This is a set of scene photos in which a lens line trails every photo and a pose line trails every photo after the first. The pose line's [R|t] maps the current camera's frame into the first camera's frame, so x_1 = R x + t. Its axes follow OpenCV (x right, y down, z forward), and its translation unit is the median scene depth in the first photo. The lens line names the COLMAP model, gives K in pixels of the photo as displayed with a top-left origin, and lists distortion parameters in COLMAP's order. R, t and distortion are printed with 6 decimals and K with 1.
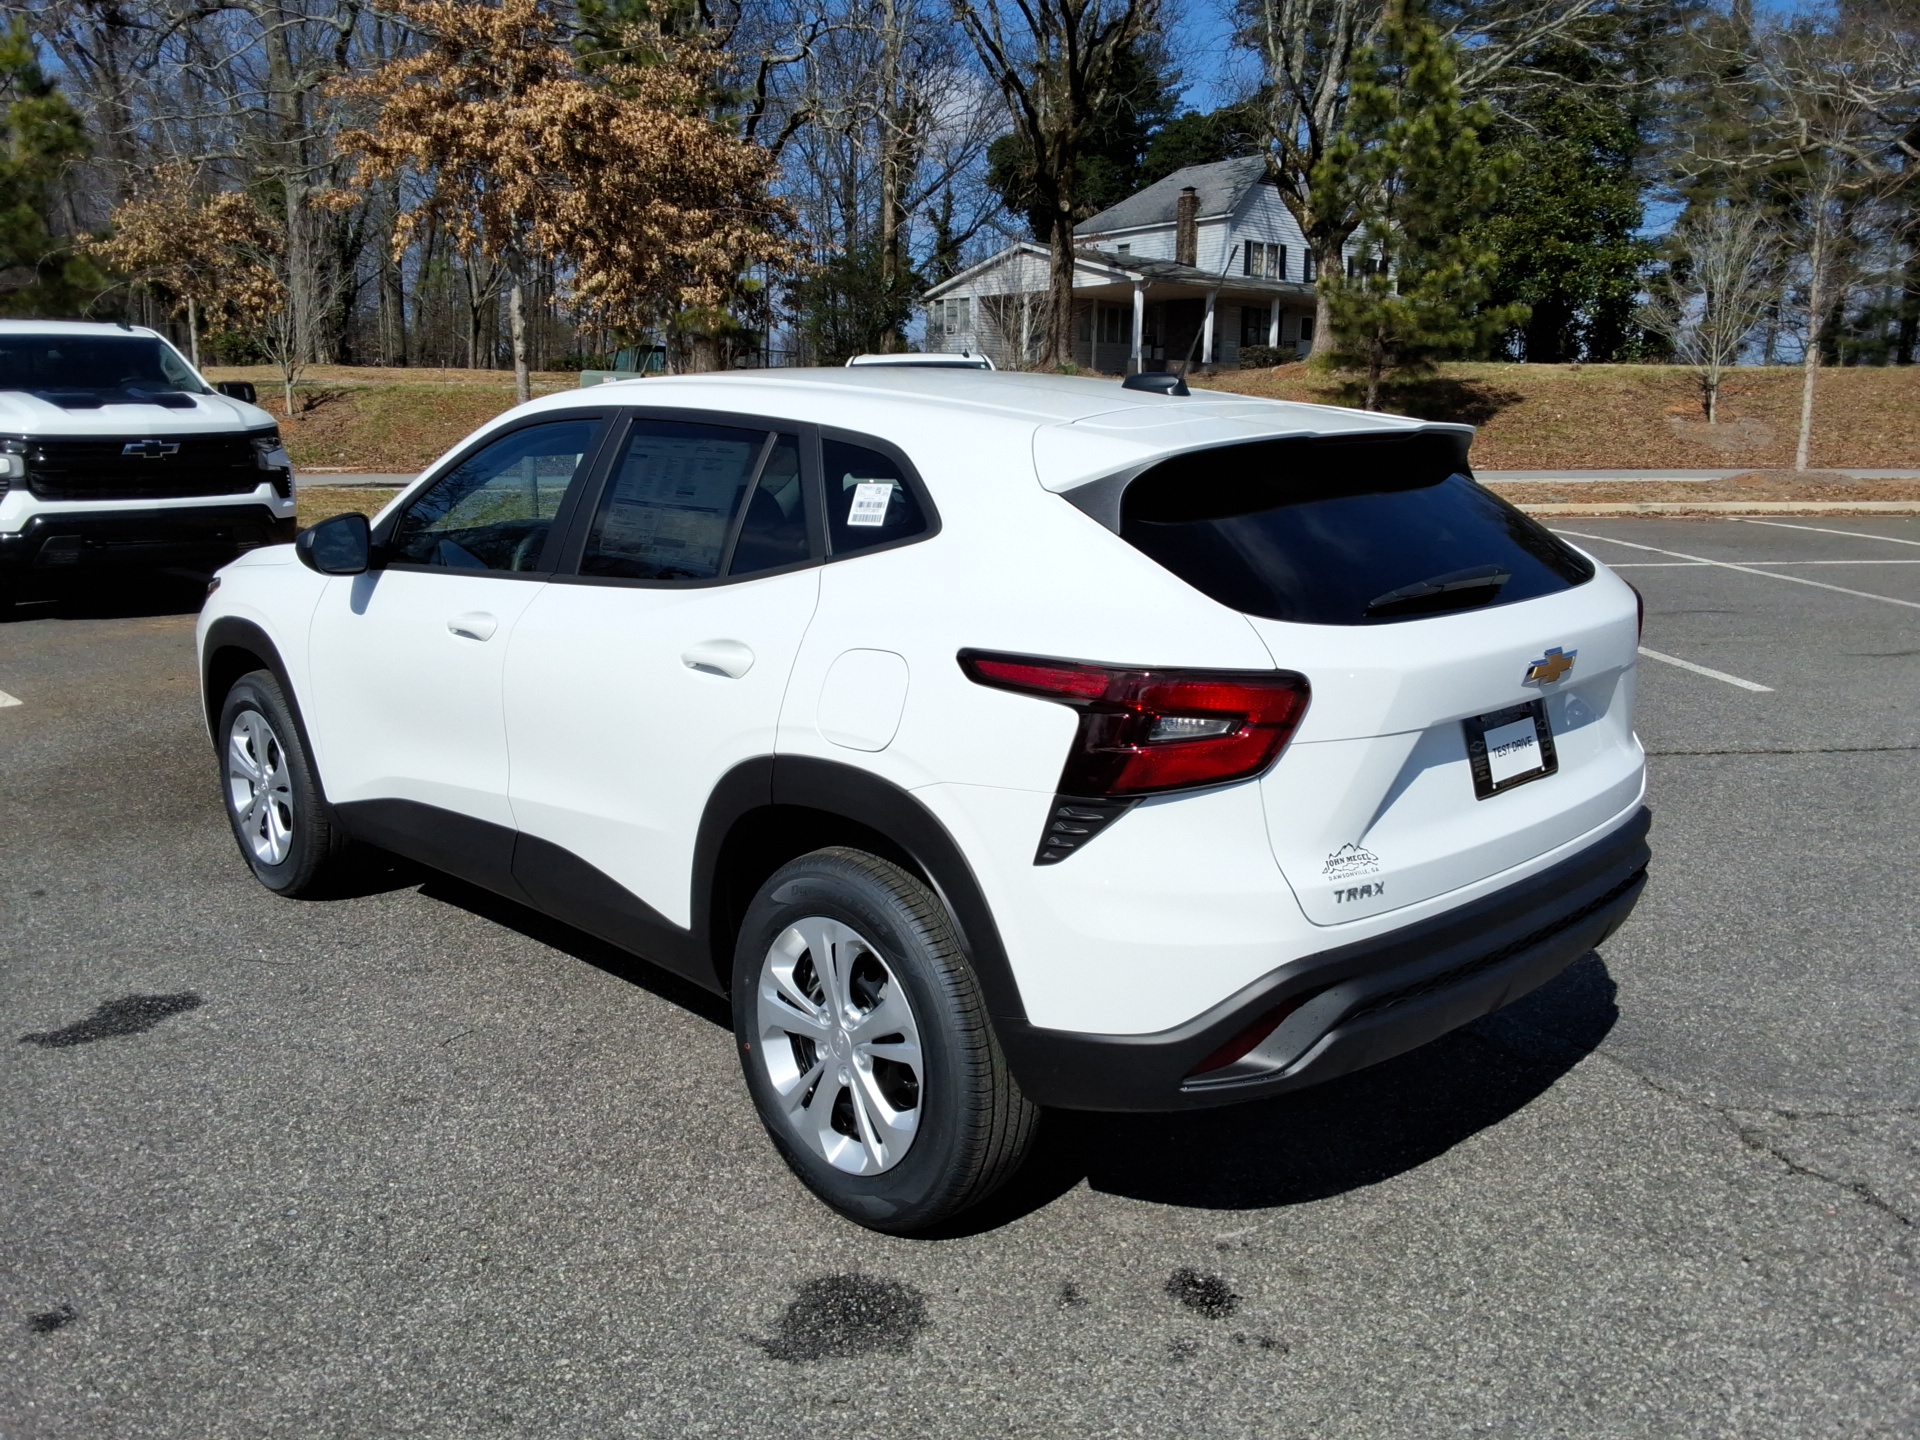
lens RADIAL K [[1549.8, 0, 979.9], [0, 1549.8, 688.3], [0, 0, 1]] dist [0.111873, -0.178471]
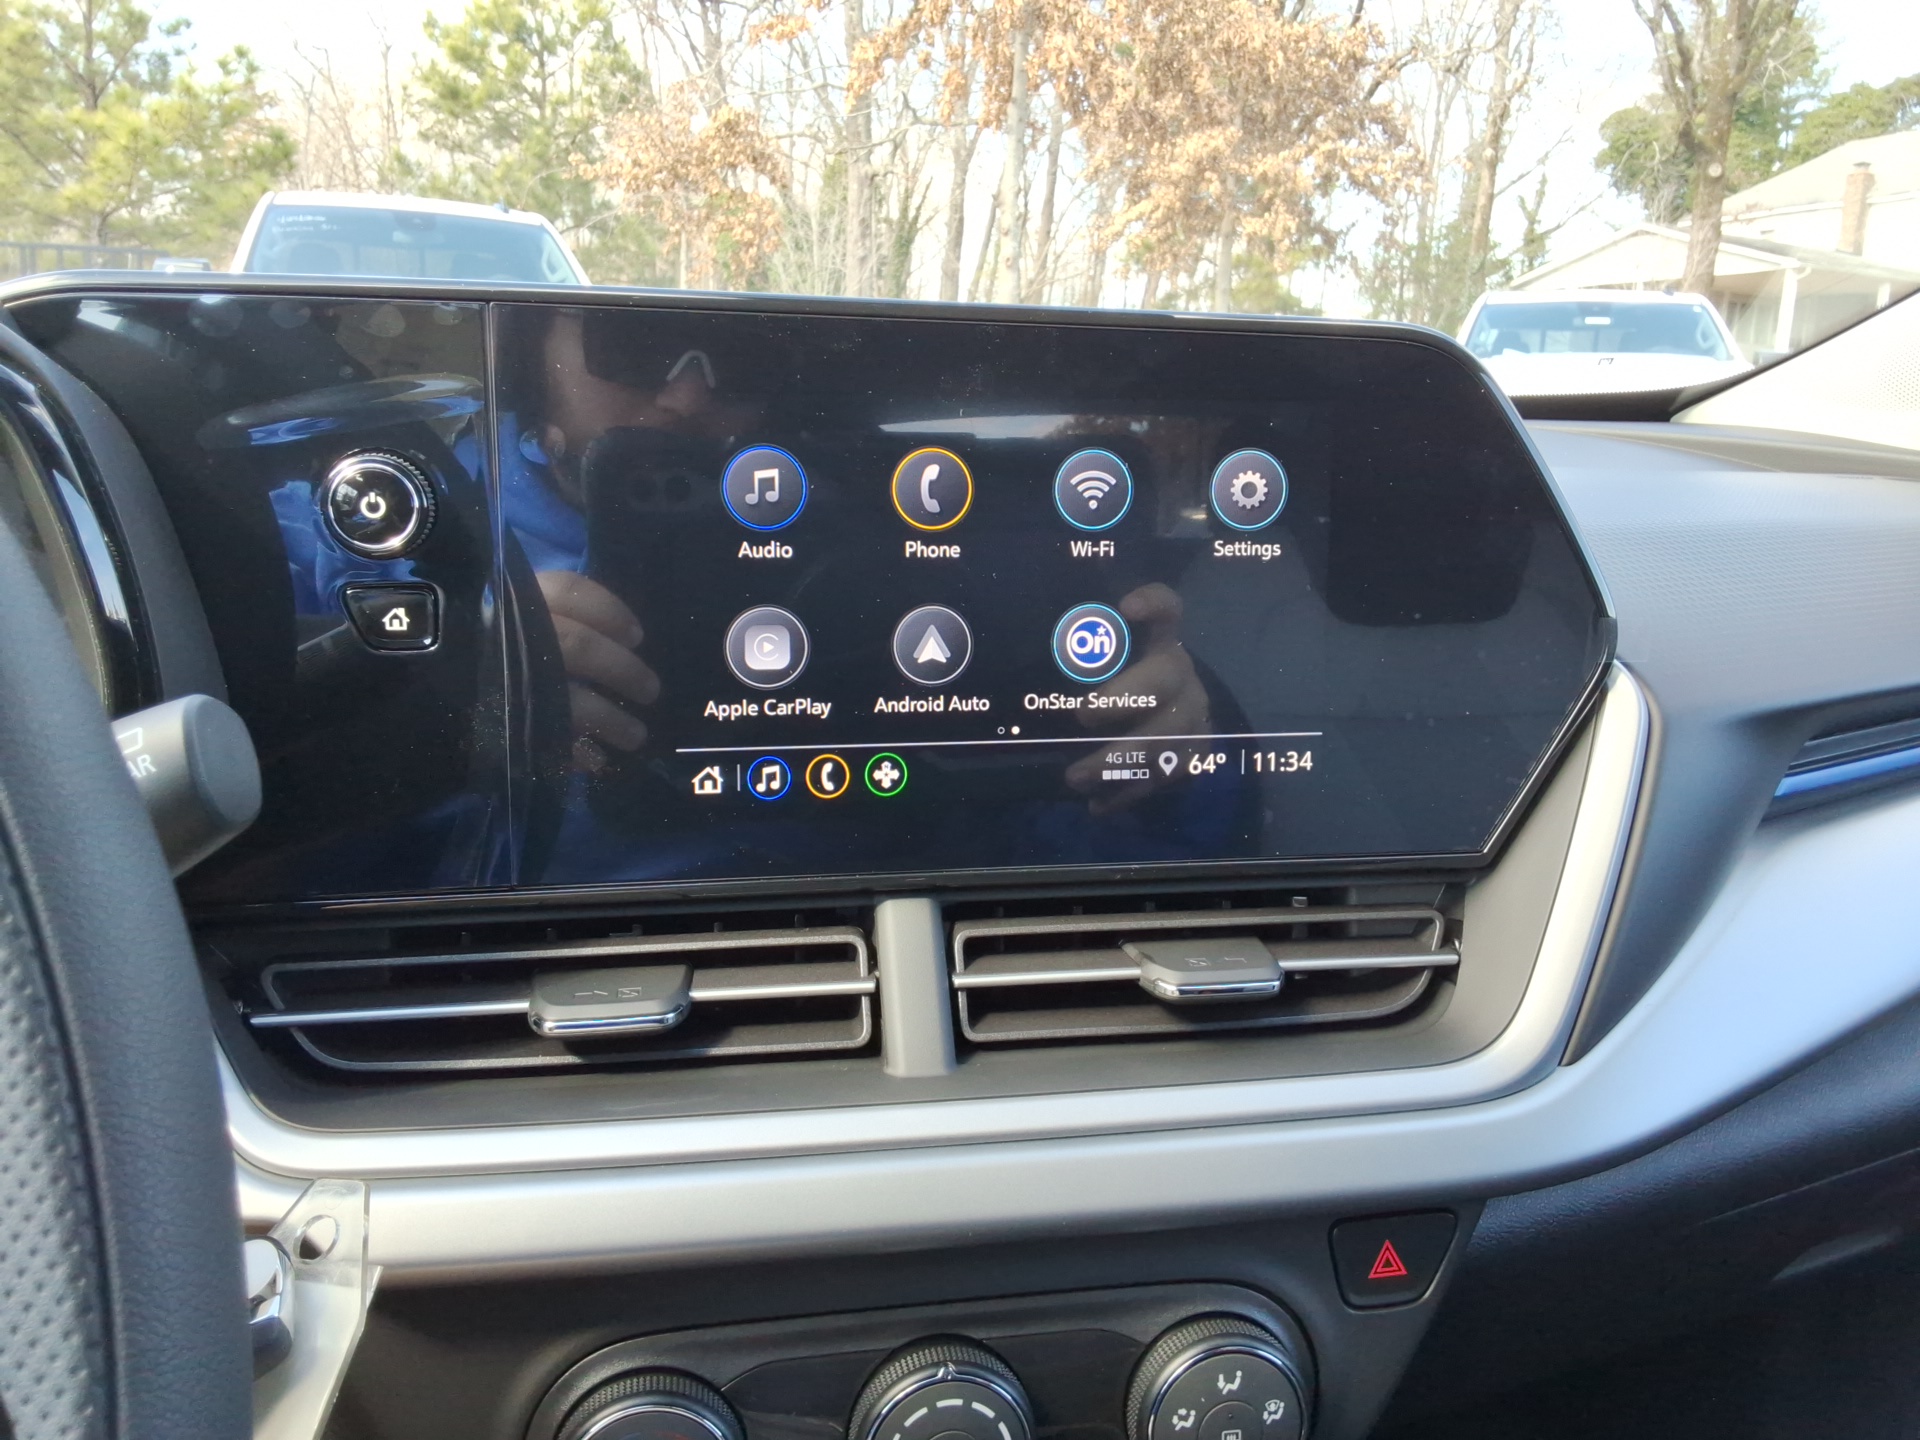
lens RADIAL K [[1549.8, 0, 987.7], [0, 1549.8, 735.2], [0, 0, 1]] dist [0.111873, -0.178471]
pose [[0.945572, 0.104065, -0.308325, -0.271330], [-0.097305, 0.994557, 0.037266, -0.122931], [0.310525, -0.005236, 0.950551, 1.340123]]
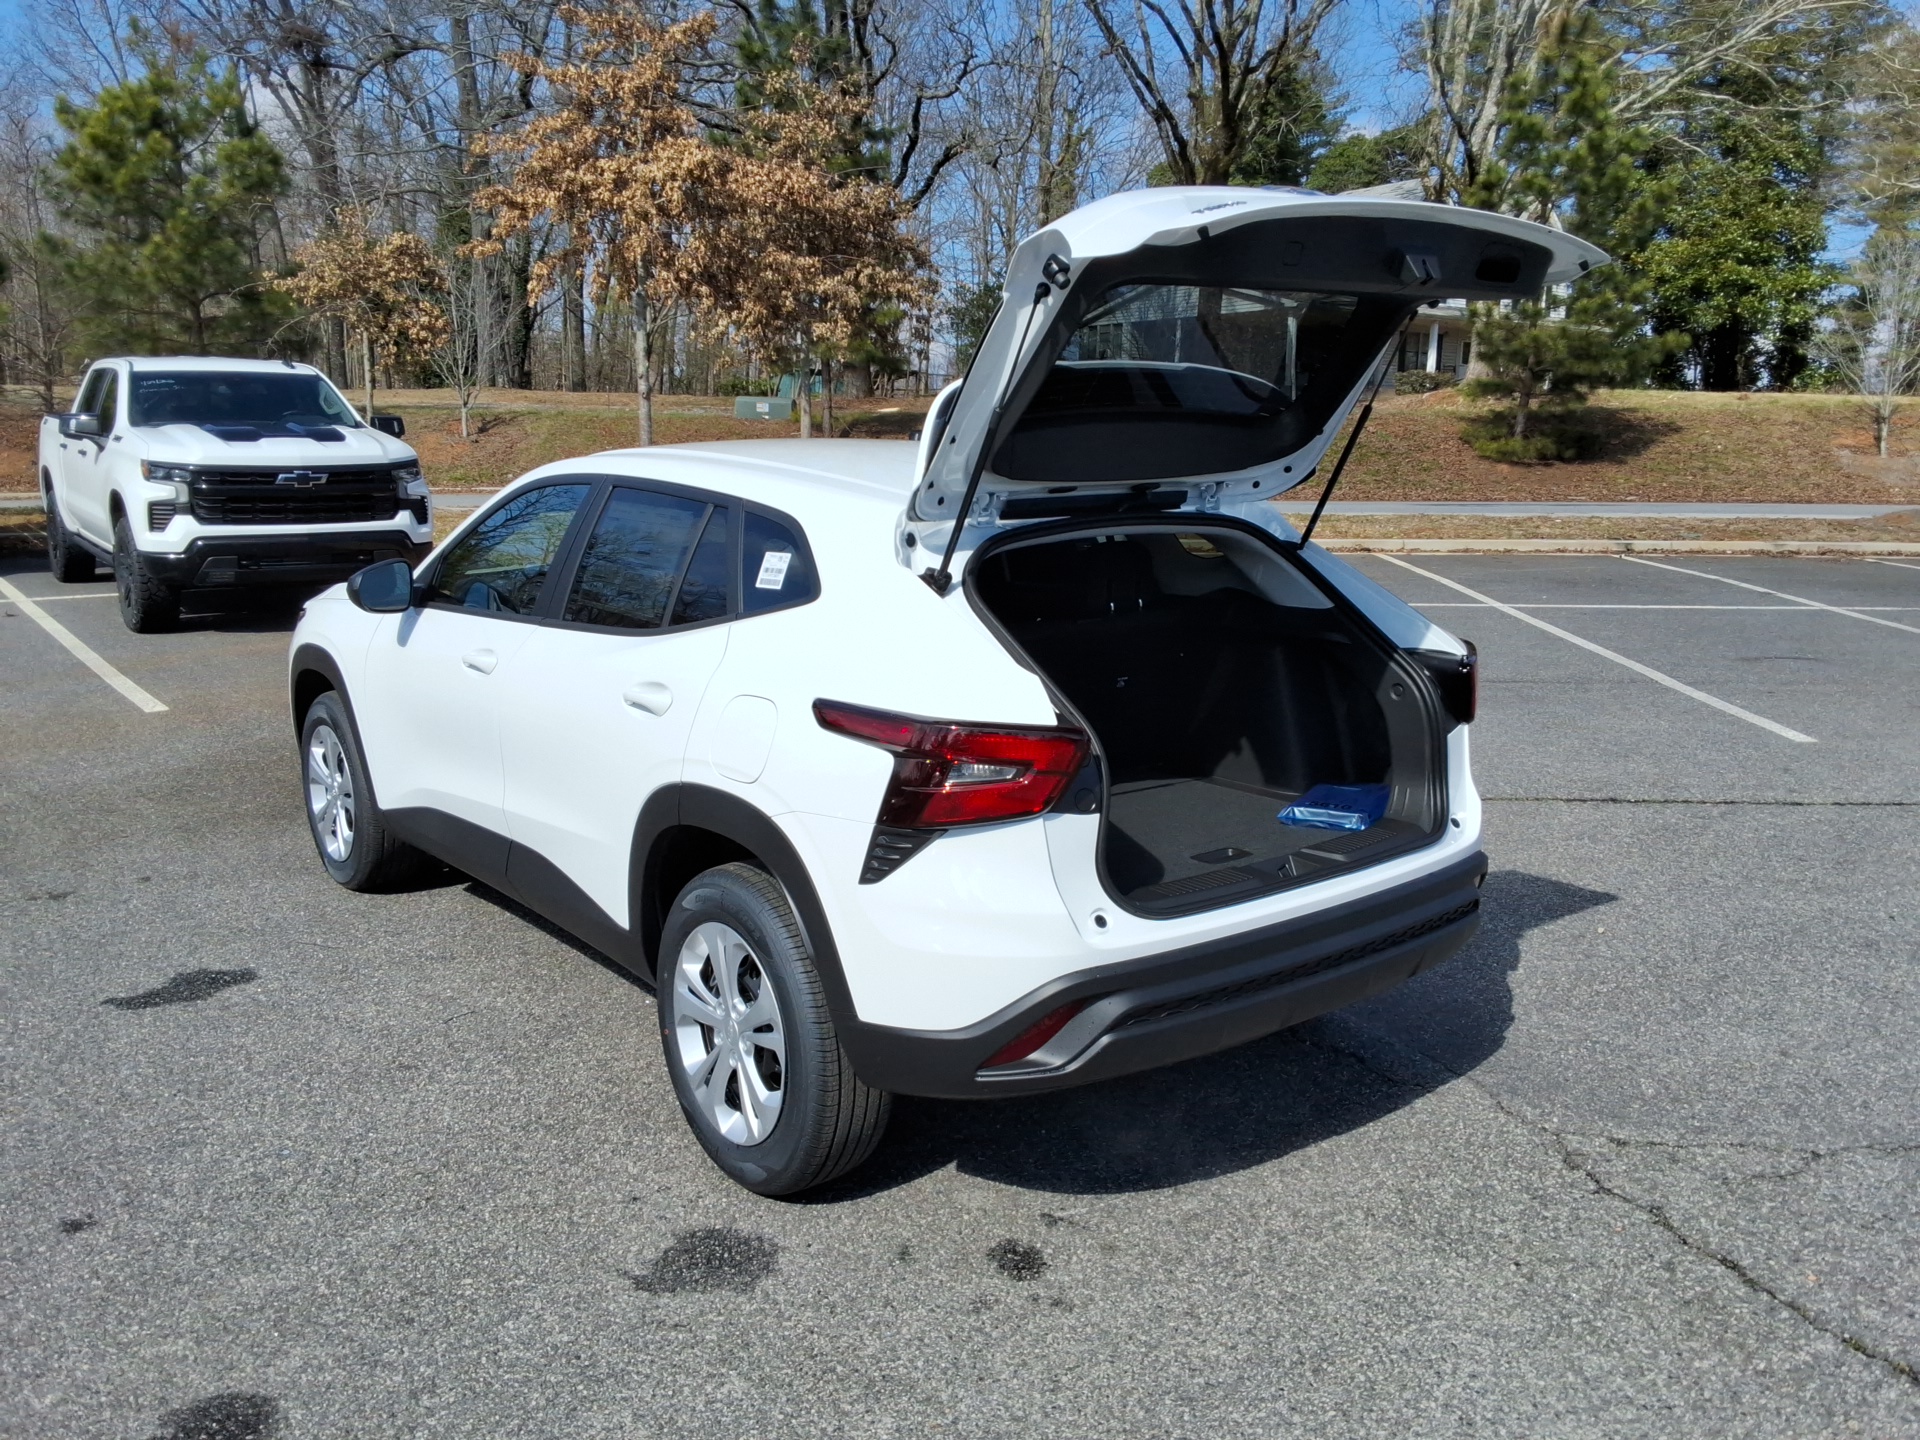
lens RADIAL K [[1549.8, 0, 981.9], [0, 1549.8, 685.6], [0, 0, 1]] dist [0.111873, -0.178471]
pose [[0.994670, 0.024715, -0.100105, 0.184988], [-0.026123, 0.999577, -0.012772, -0.018949], [0.099747, 0.015319, 0.994895, -0.132881]]
